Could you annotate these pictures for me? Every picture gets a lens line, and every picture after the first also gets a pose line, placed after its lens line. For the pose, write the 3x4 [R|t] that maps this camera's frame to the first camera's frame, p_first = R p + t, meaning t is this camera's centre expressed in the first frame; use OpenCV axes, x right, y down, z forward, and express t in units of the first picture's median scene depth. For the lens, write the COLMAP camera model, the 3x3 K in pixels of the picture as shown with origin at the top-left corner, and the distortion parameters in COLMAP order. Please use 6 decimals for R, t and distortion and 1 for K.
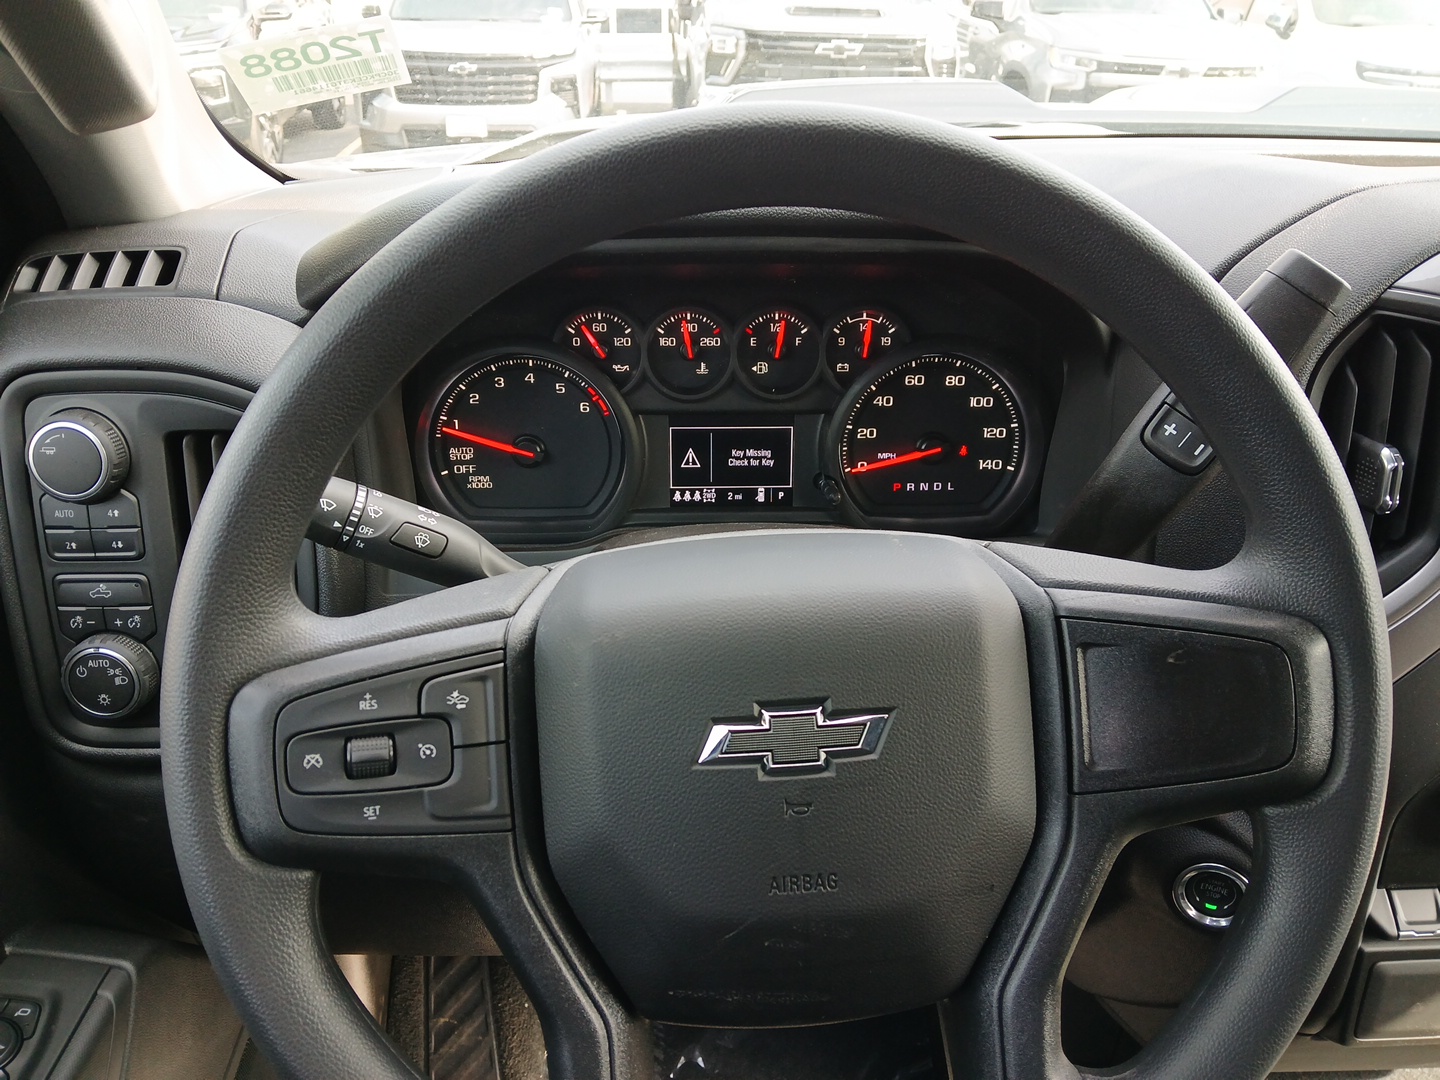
lens RADIAL K [[1068.5, 0, 711.6], [0, 1068.5, 539.9], [0, 0, 1]] dist [0.088274, -0.153047]
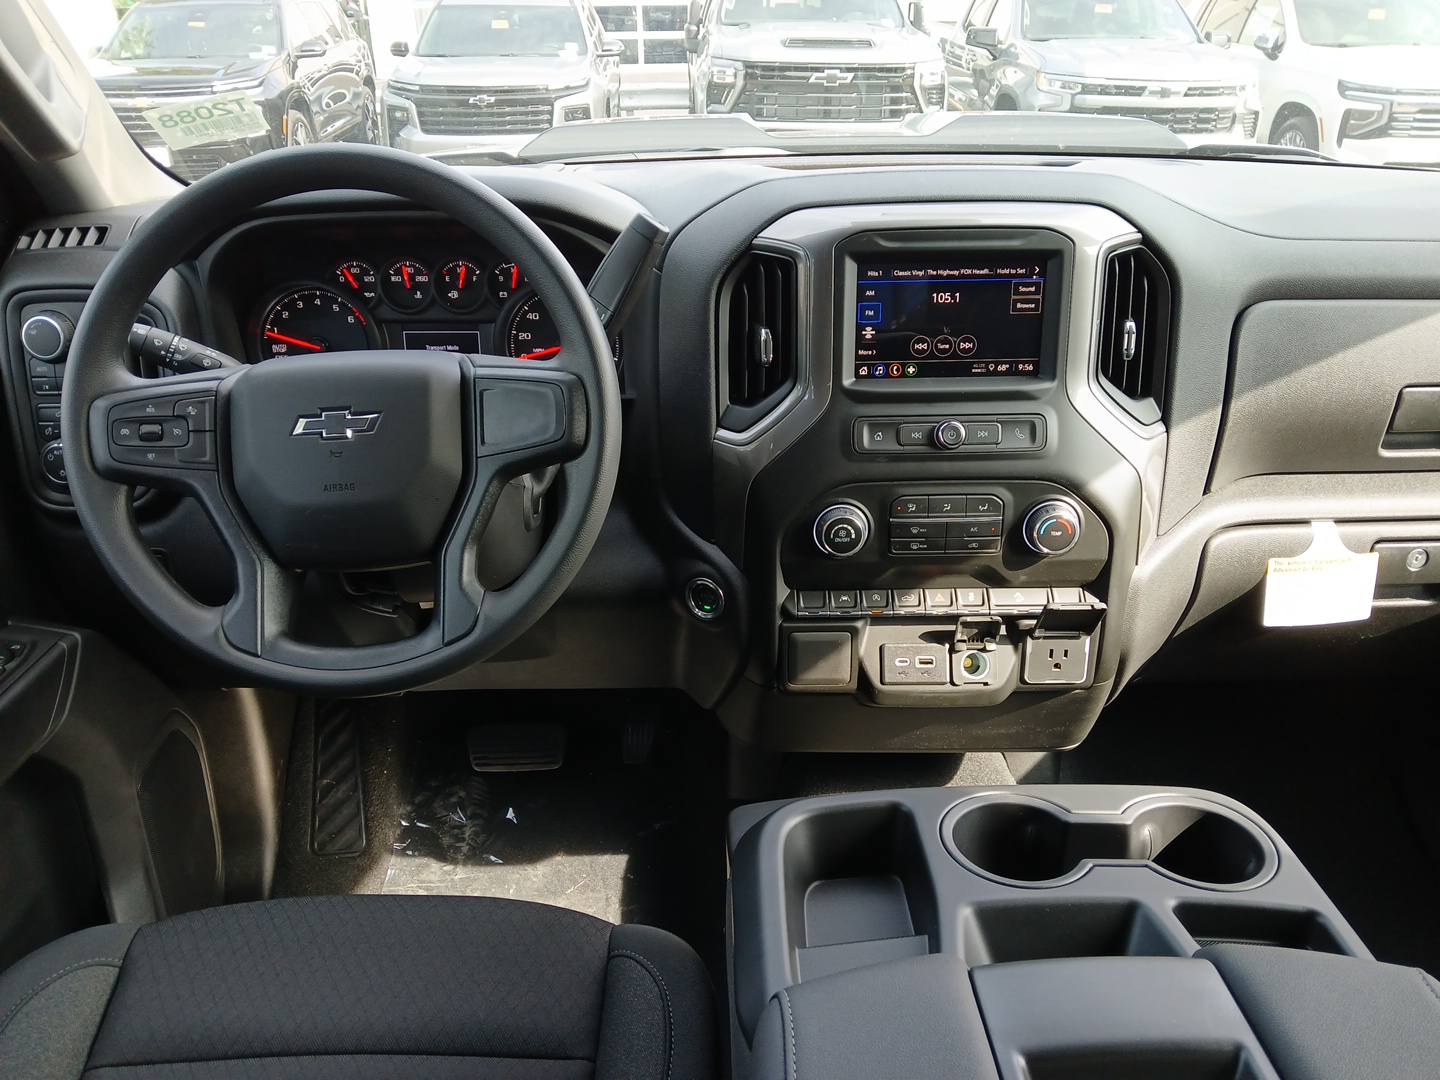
lens RADIAL K [[1078.9, 0, 721.8], [0, 1078.9, 545.8], [0, 0, 1]] dist [0.042666, -0.087734]
pose [[0.999459, -0.000292, -0.032885, 0.509048], [-0.000250, 0.999864, -0.016487, 0.253760], [0.032885, 0.016486, 0.999323, -0.655155]]
